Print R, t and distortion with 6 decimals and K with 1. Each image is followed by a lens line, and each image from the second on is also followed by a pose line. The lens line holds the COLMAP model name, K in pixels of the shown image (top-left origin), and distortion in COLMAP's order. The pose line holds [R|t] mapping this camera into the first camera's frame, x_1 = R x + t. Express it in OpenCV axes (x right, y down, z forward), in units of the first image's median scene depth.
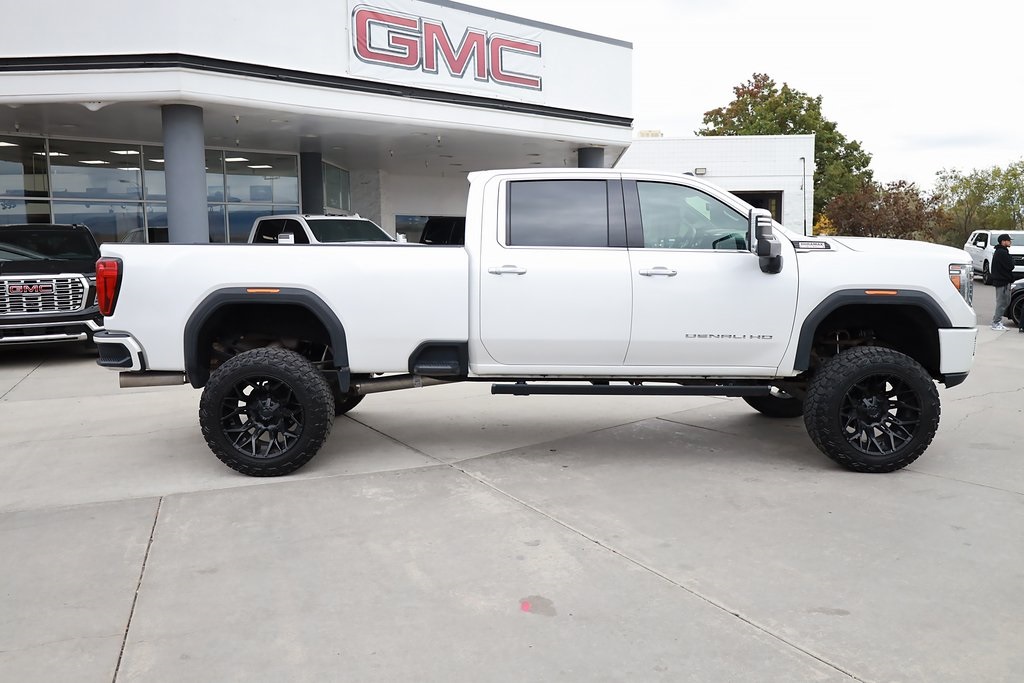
lens RADIAL K [[816.7, 0, 512.0], [0, 816.7, 341.5], [0, 0, 1]] dist [-0.010553, -0.006578]
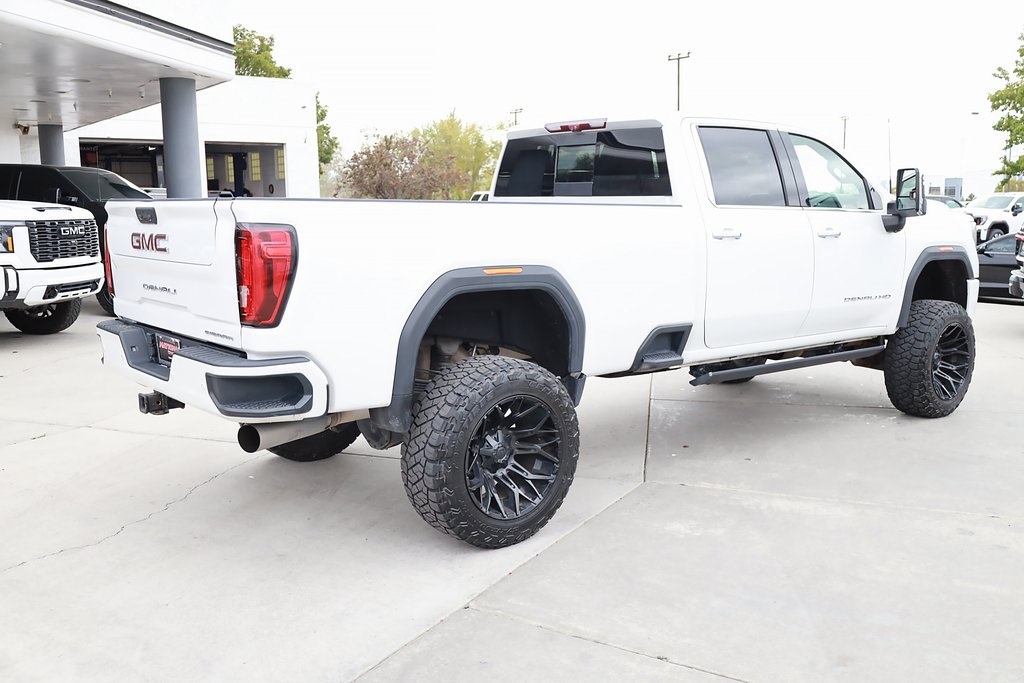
lens RADIAL K [[953.9, 0, 512.0], [0, 953.9, 341.5], [0, 0, 1]] dist [-0.002906, -0.002095]
pose [[0.772557, -0.088619, 0.628731, -0.783689], [0.074816, 0.996019, 0.048458, -0.041502], [-0.630523, 0.009602, 0.776111, 0.381400]]
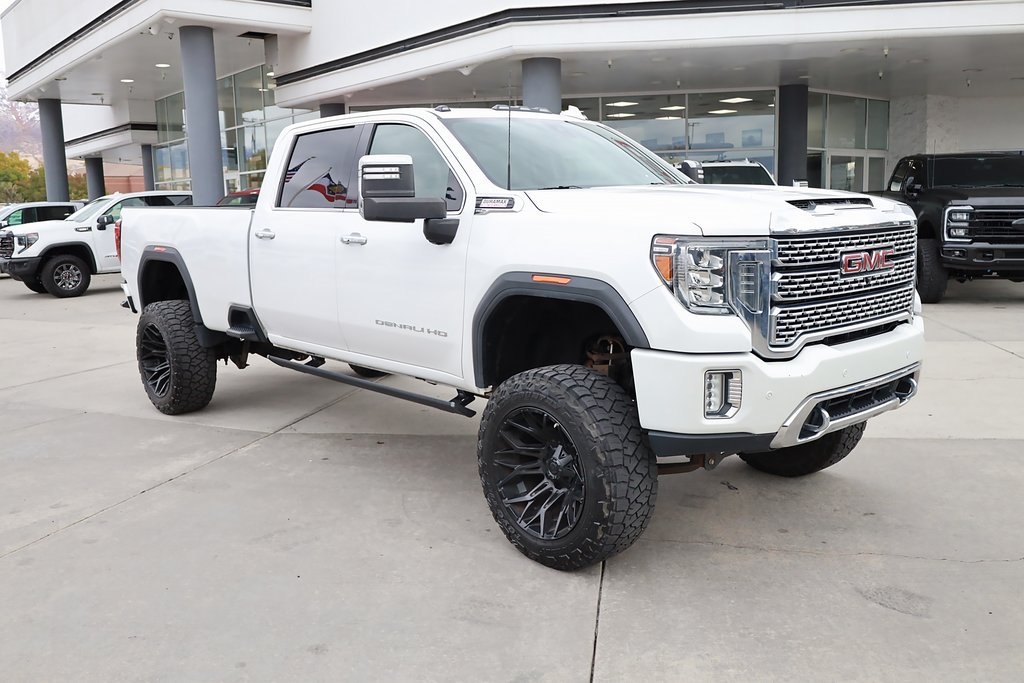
lens RADIAL K [[909.7, 0, 512.0], [0, 909.7, 341.5], [0, 0, 1]] dist [0.000301, -0.000959]
pose [[0.665262, 0.103743, -0.739367, 0.940046], [-0.070067, 0.994604, 0.076512, -0.063584], [0.743315, 0.000904, 0.668941, 0.512656]]
